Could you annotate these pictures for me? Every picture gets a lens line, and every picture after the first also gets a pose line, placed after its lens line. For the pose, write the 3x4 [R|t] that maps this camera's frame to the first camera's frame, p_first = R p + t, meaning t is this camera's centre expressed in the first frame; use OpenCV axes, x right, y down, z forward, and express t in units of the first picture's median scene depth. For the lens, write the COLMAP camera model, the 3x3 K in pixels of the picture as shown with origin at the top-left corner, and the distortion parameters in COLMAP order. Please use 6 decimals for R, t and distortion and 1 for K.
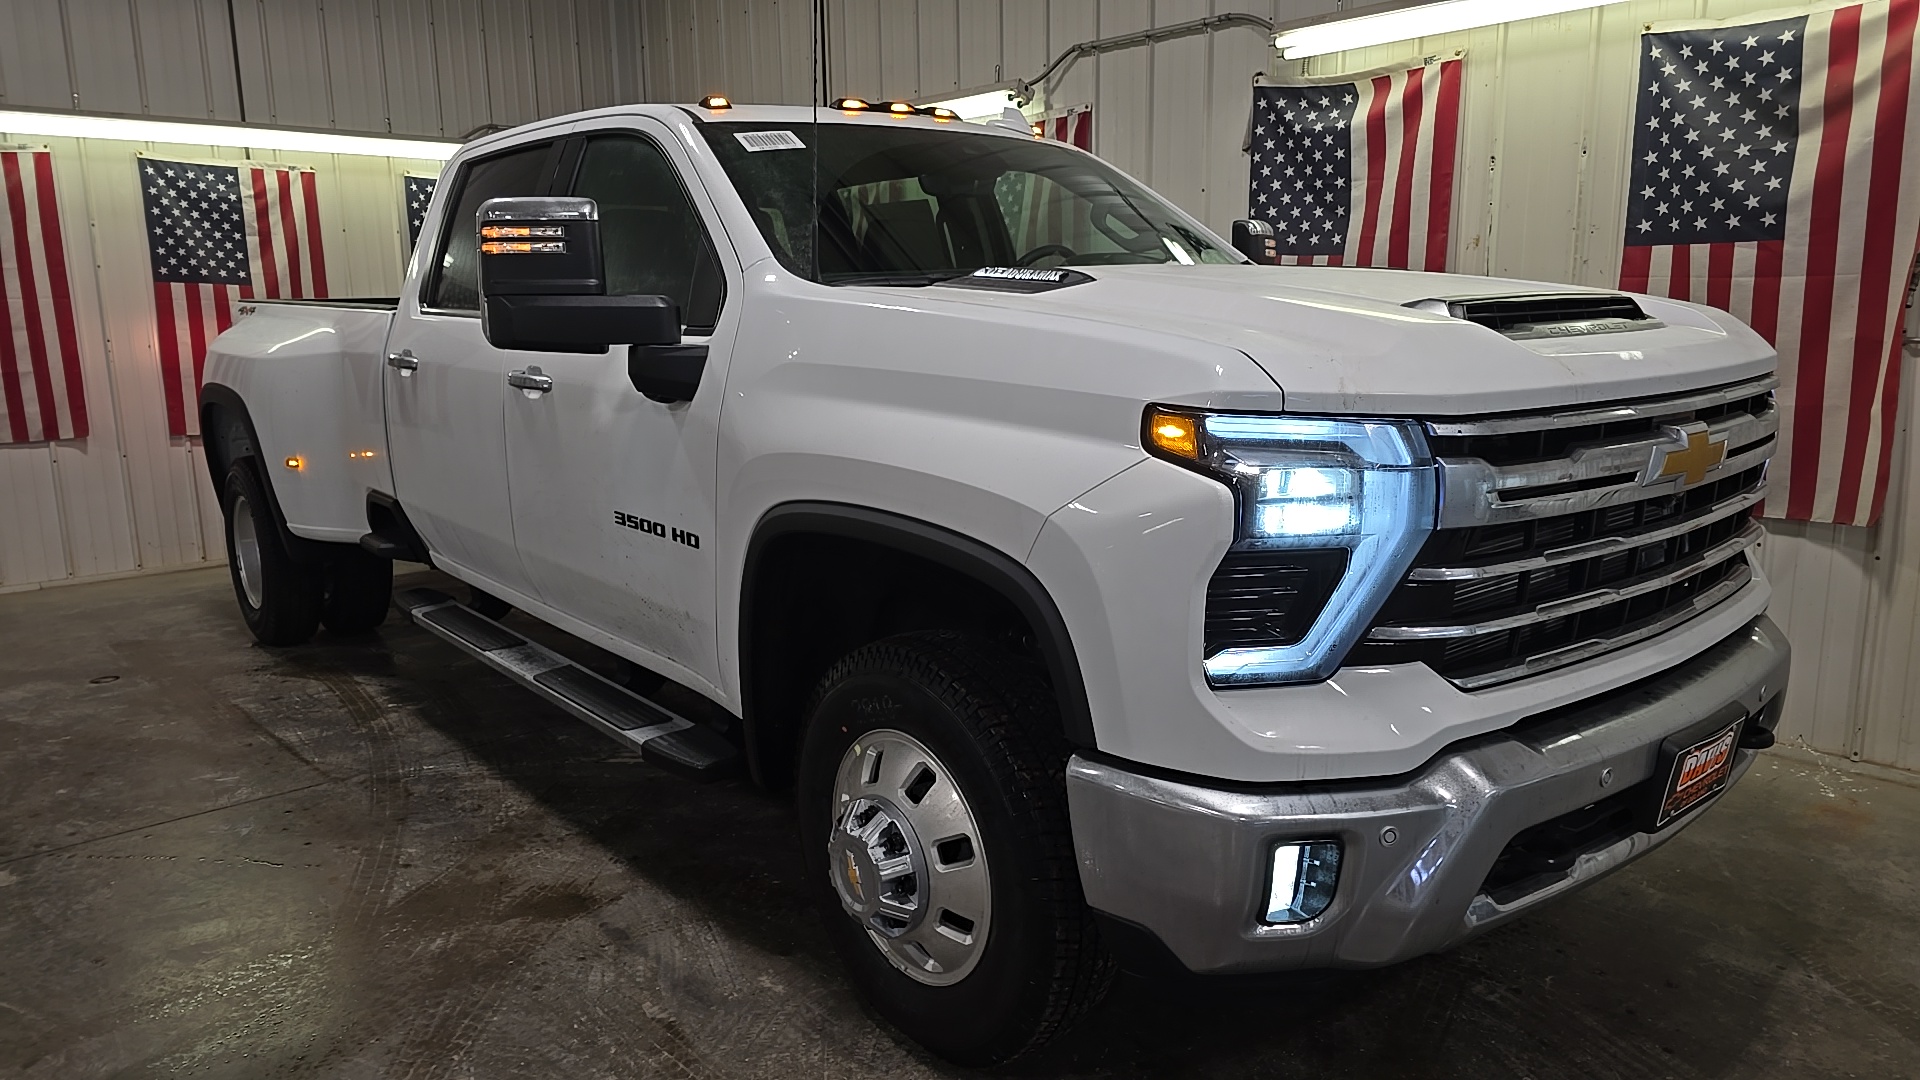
lens RADIAL K [[1309.6, 0, 960.0], [0, 1309.6, 540.0], [0, 0, 1]] dist [0.057169, -0.044348]
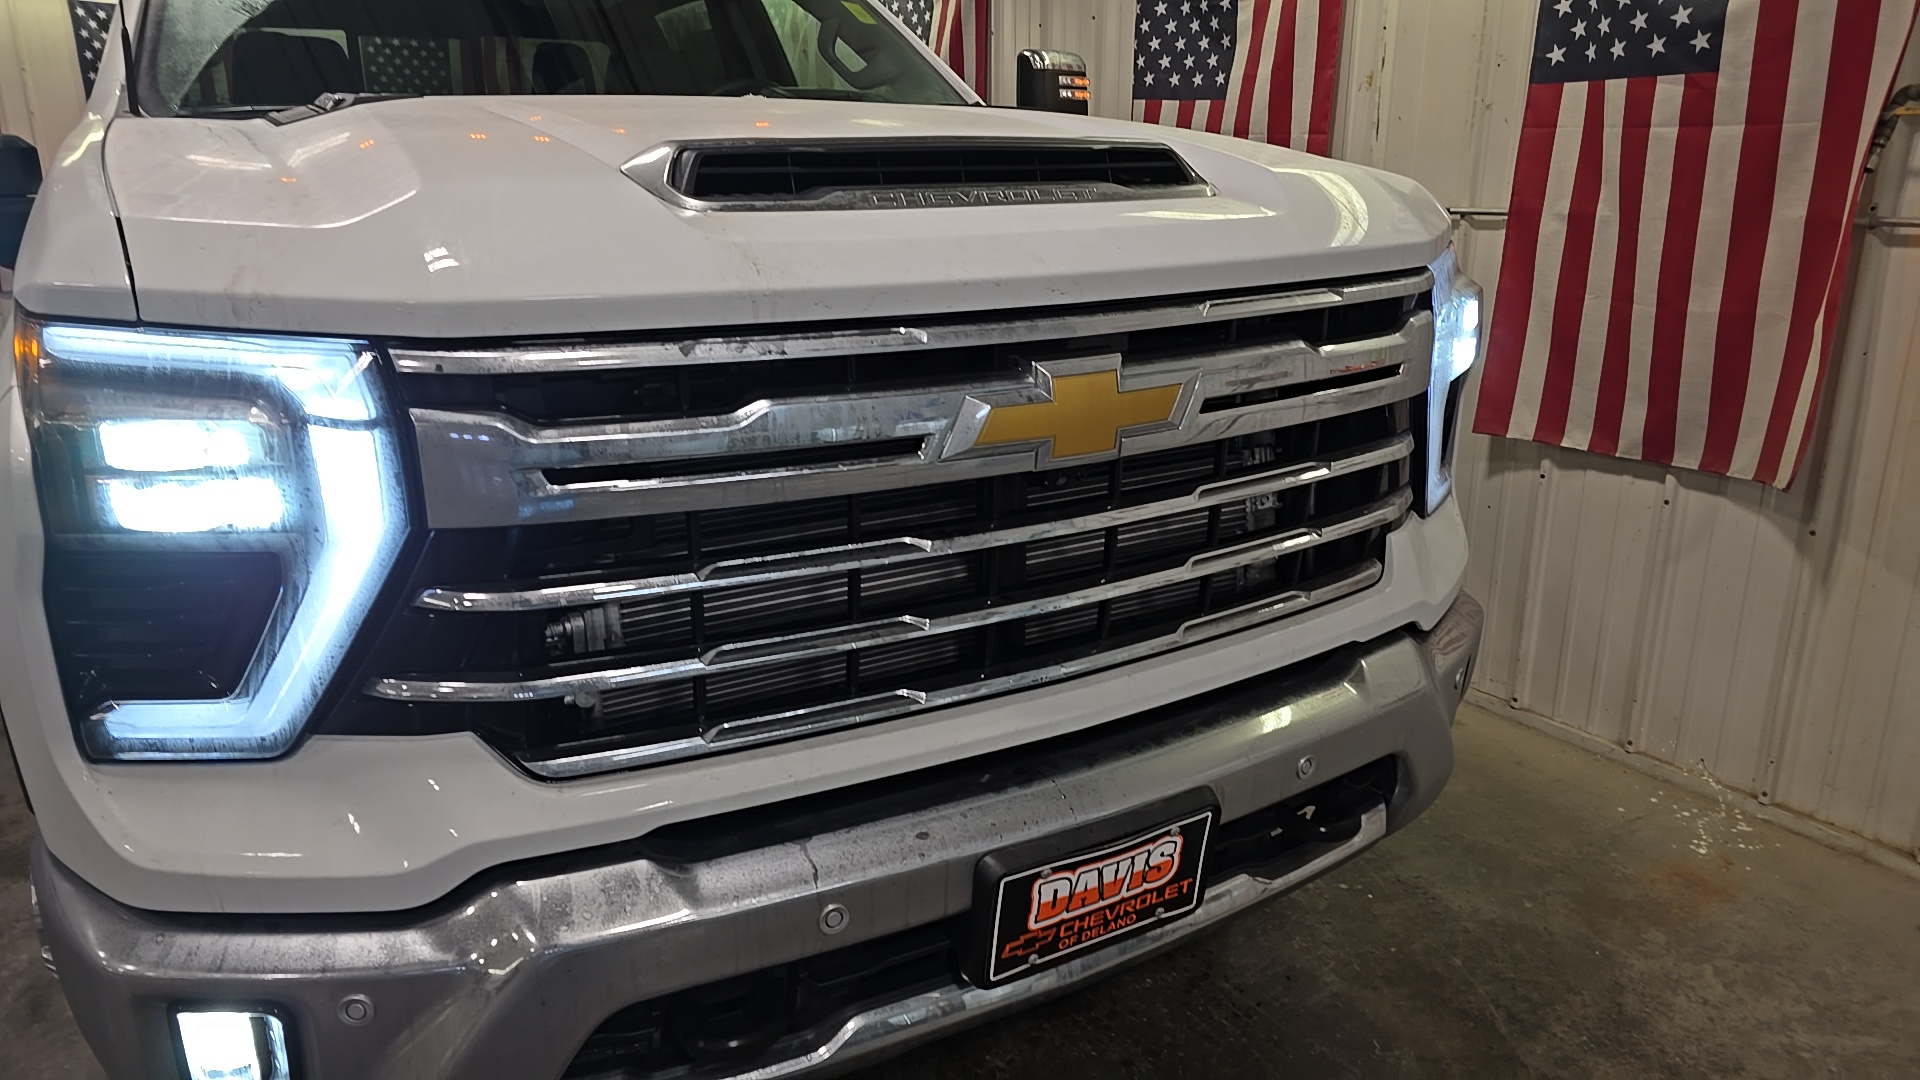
lens RADIAL K [[1295.1, 0, 960.0], [0, 1295.1, 540.0], [0, 0, 1]] dist [0.062223, -0.056432]
pose [[0.984822, 0.056802, -0.164007, 0.350523], [-0.039910, 0.993722, 0.104514, -0.037258], [0.168914, -0.096382, 0.980907, 0.229085]]
